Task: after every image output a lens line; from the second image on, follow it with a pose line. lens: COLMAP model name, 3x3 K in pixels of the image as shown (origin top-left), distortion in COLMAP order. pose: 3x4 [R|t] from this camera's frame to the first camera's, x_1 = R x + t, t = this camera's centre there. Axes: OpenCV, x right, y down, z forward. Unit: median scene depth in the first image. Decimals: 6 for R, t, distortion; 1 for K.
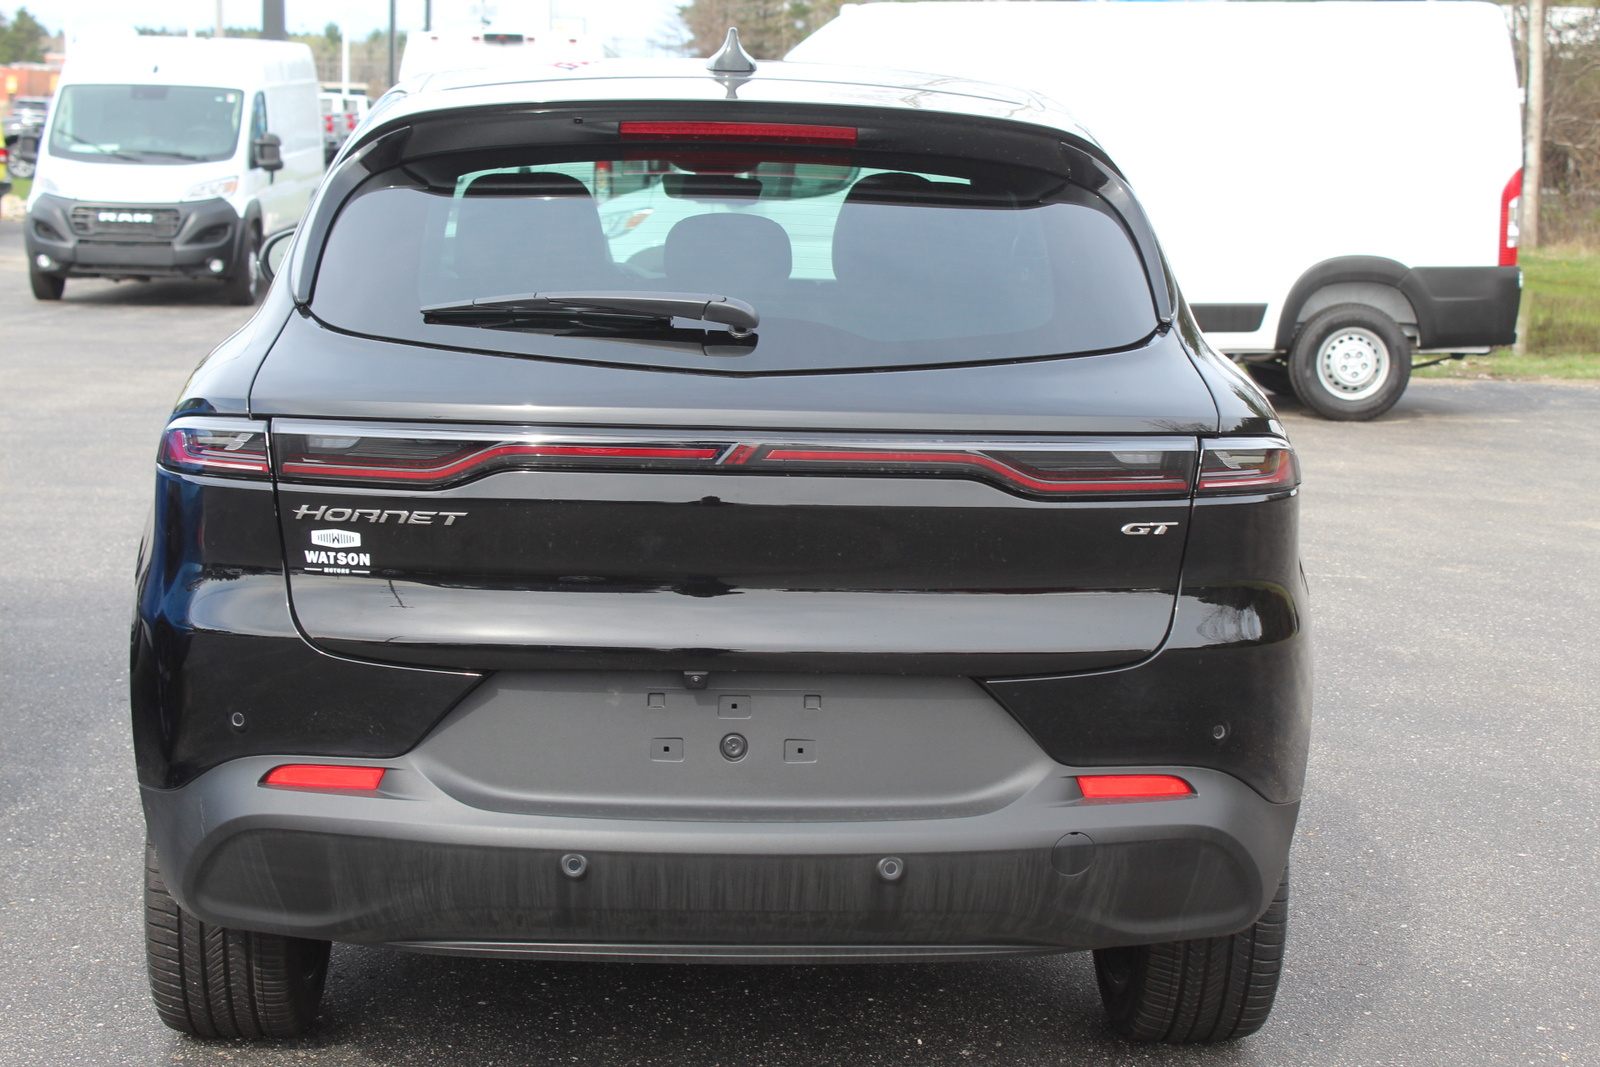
lens RADIAL K [[1790.8, 0, 800.3], [0, 1790.8, 534.5], [0, 0, 1]] dist [0.005574, 0.000000]
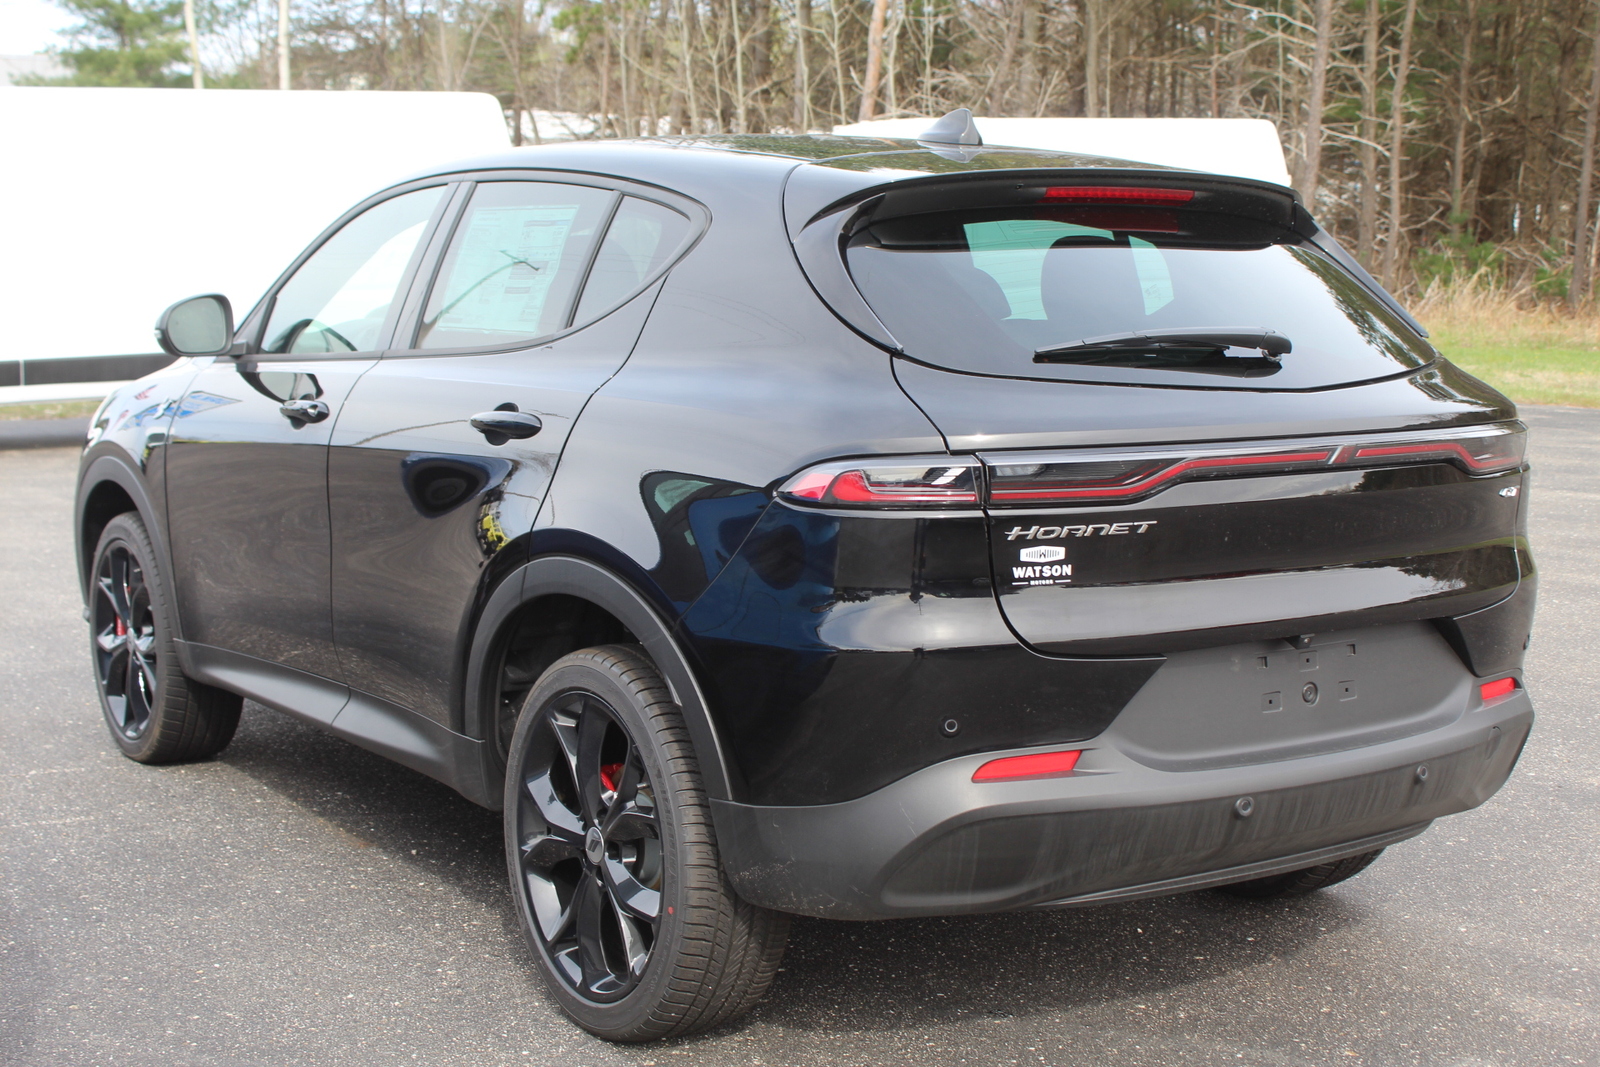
lens RADIAL K [[1471.8, 0, 800.2], [0, 1471.8, 532.1], [0, 0, 1]] dist [-0.017210, 0.000000]
pose [[0.930969, -0.088803, 0.354133, -0.729260], [0.089211, 0.995897, 0.015210, -0.039441], [-0.354030, 0.017433, 0.935072, 0.182011]]
